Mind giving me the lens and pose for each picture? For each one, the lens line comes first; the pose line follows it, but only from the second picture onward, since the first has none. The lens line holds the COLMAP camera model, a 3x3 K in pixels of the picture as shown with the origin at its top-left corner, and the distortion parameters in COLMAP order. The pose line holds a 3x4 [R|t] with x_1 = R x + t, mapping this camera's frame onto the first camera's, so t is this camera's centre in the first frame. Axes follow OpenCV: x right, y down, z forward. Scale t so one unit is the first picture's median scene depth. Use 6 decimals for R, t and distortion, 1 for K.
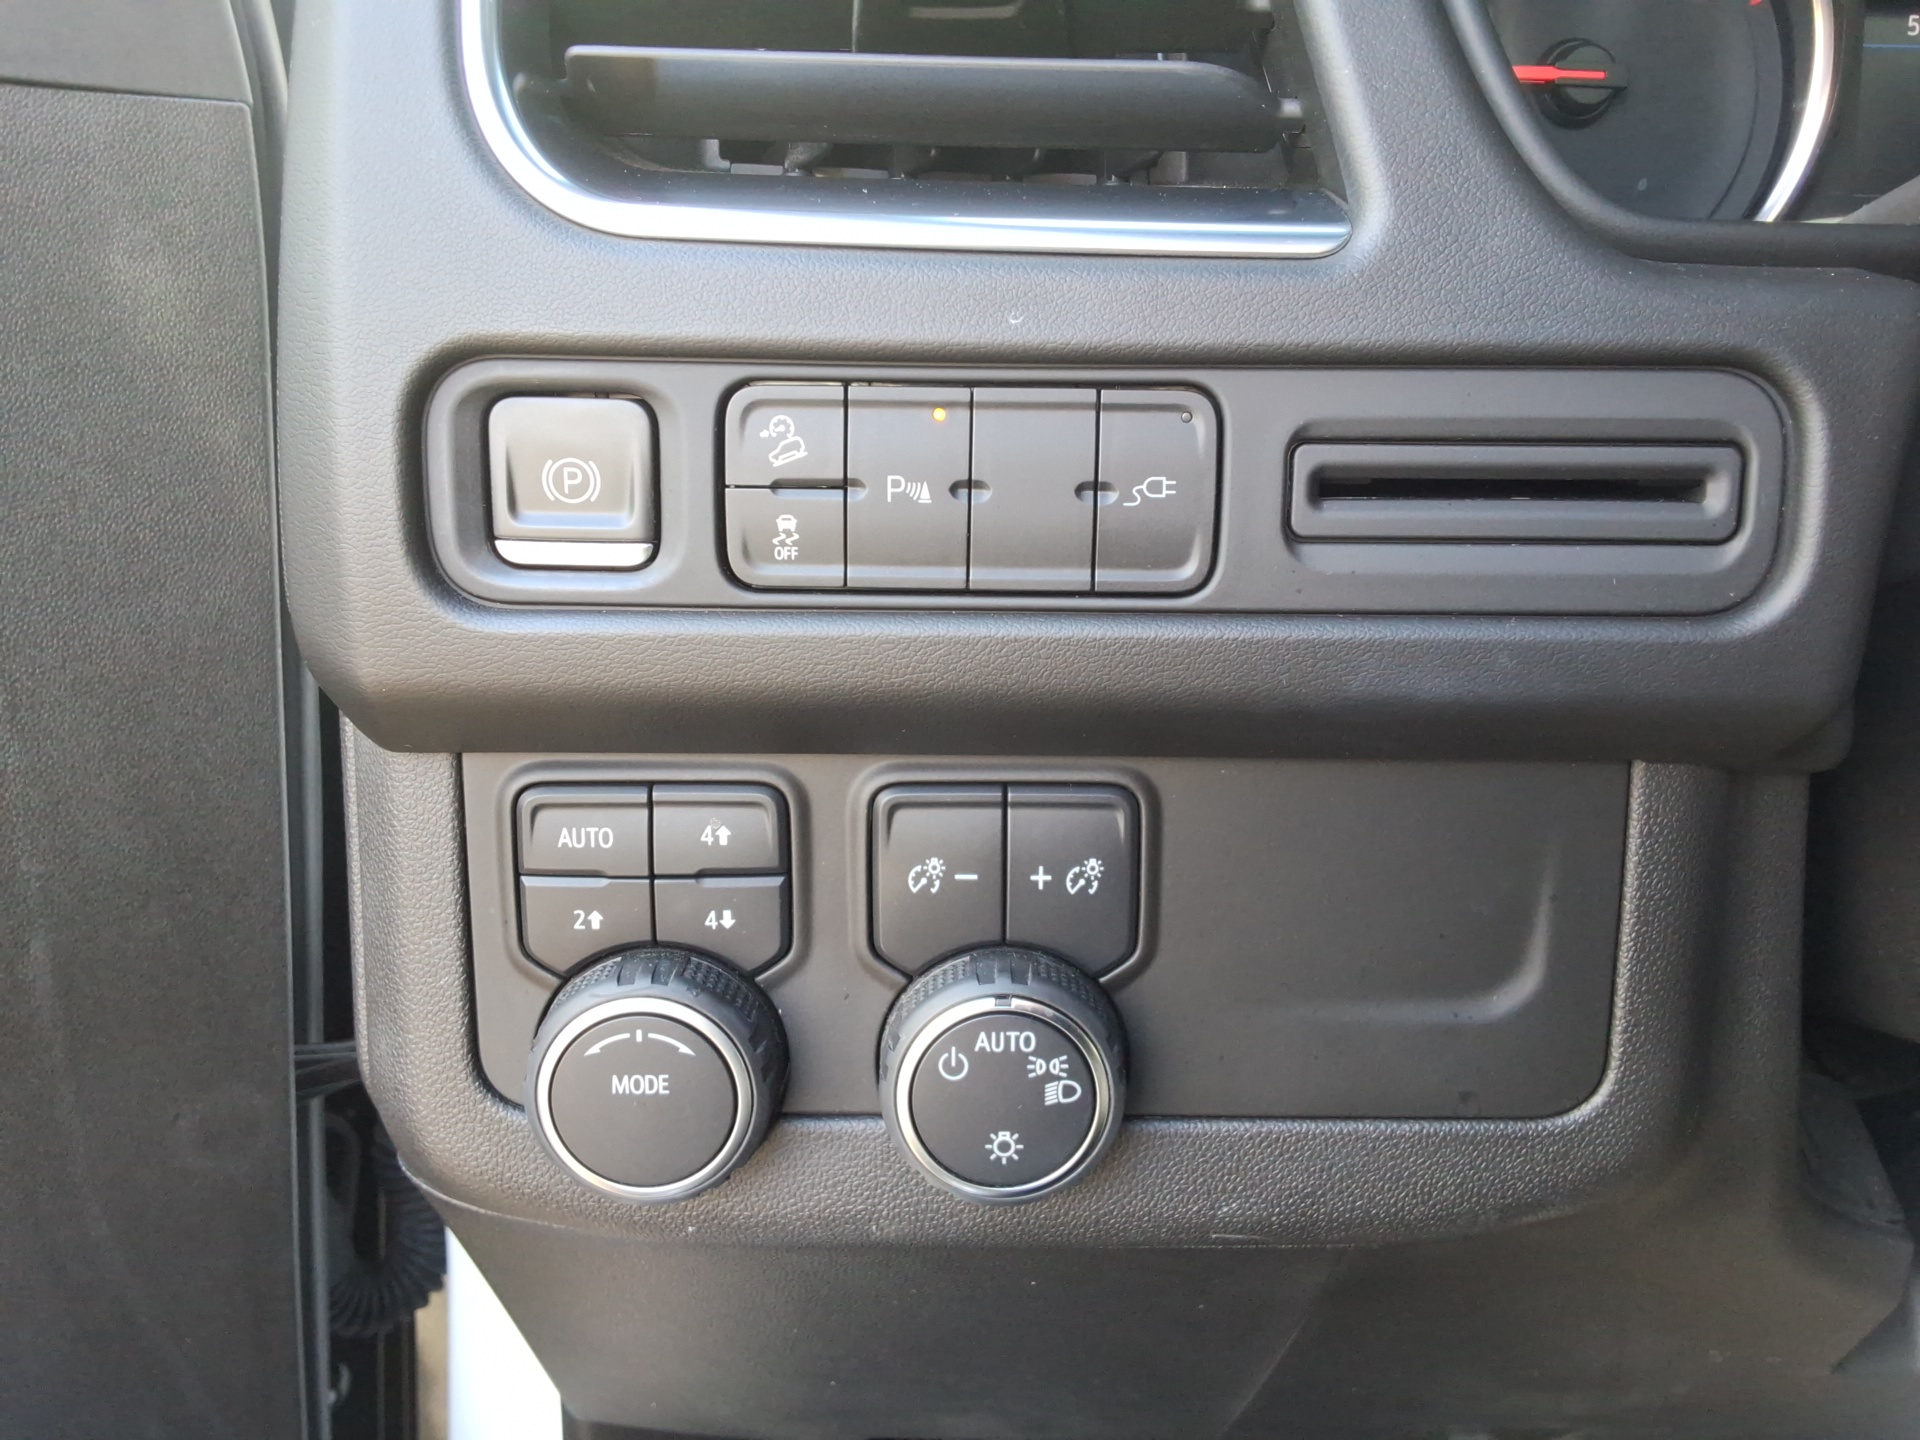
lens RADIAL K [[1535.3, 0, 964.0], [0, 1535.3, 686.9], [0, 0, 1]] dist [0.134211, -0.225335]
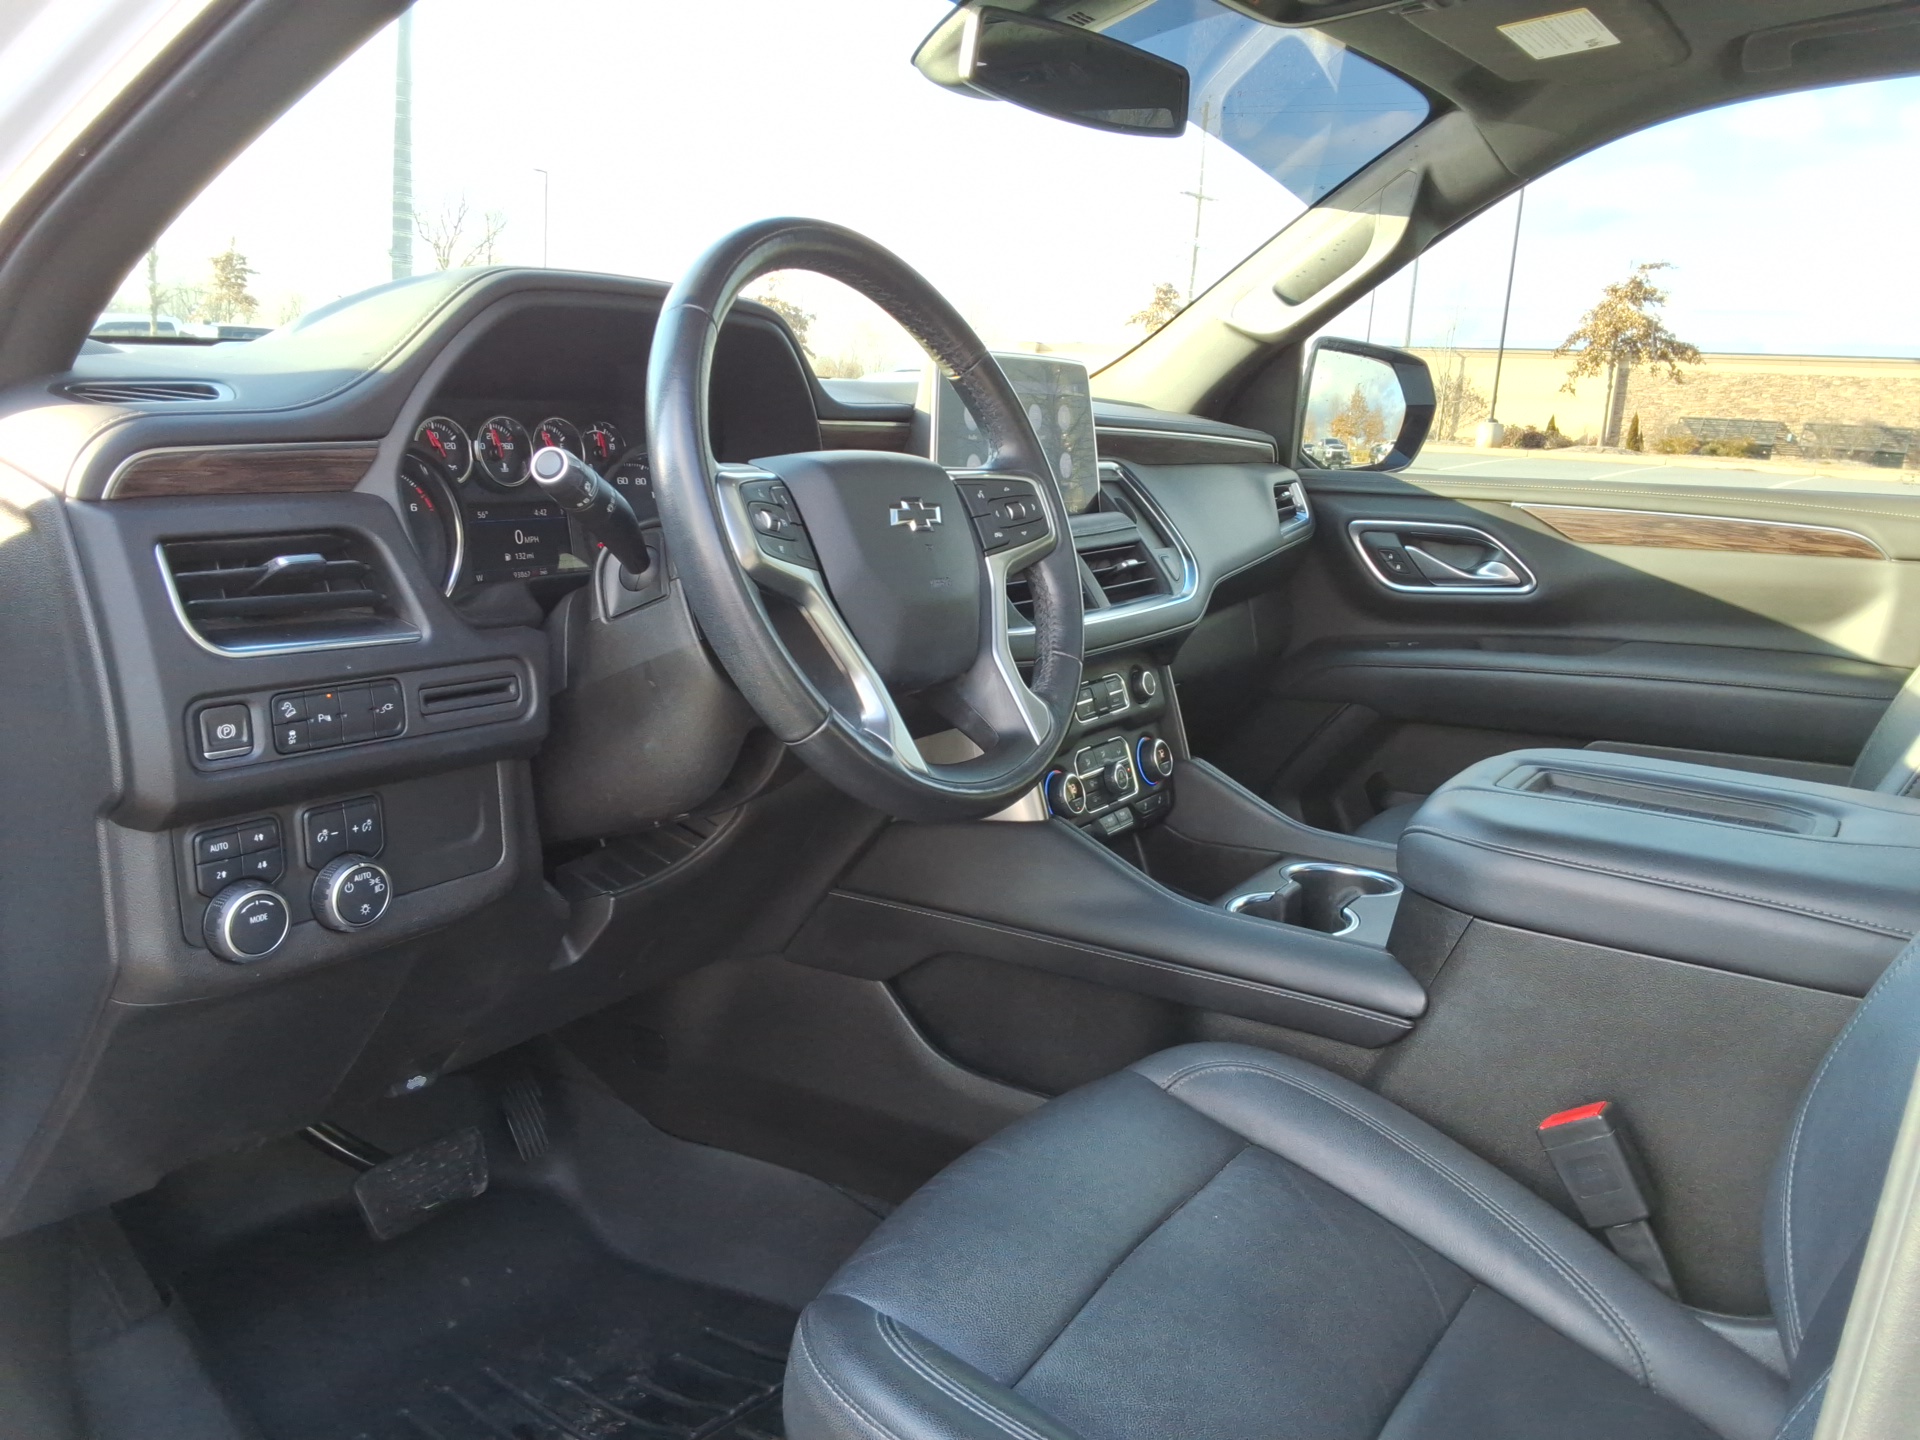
lens RADIAL K [[1535.3, 0, 964.0], [0, 1535.3, 686.9], [0, 0, 1]] dist [0.134211, -0.225335]
pose [[0.566244, -0.136430, 0.812868, -1.910152], [0.186464, 0.981842, 0.034899, -0.046814], [-0.802869, 0.131809, 0.581401, -2.039718]]
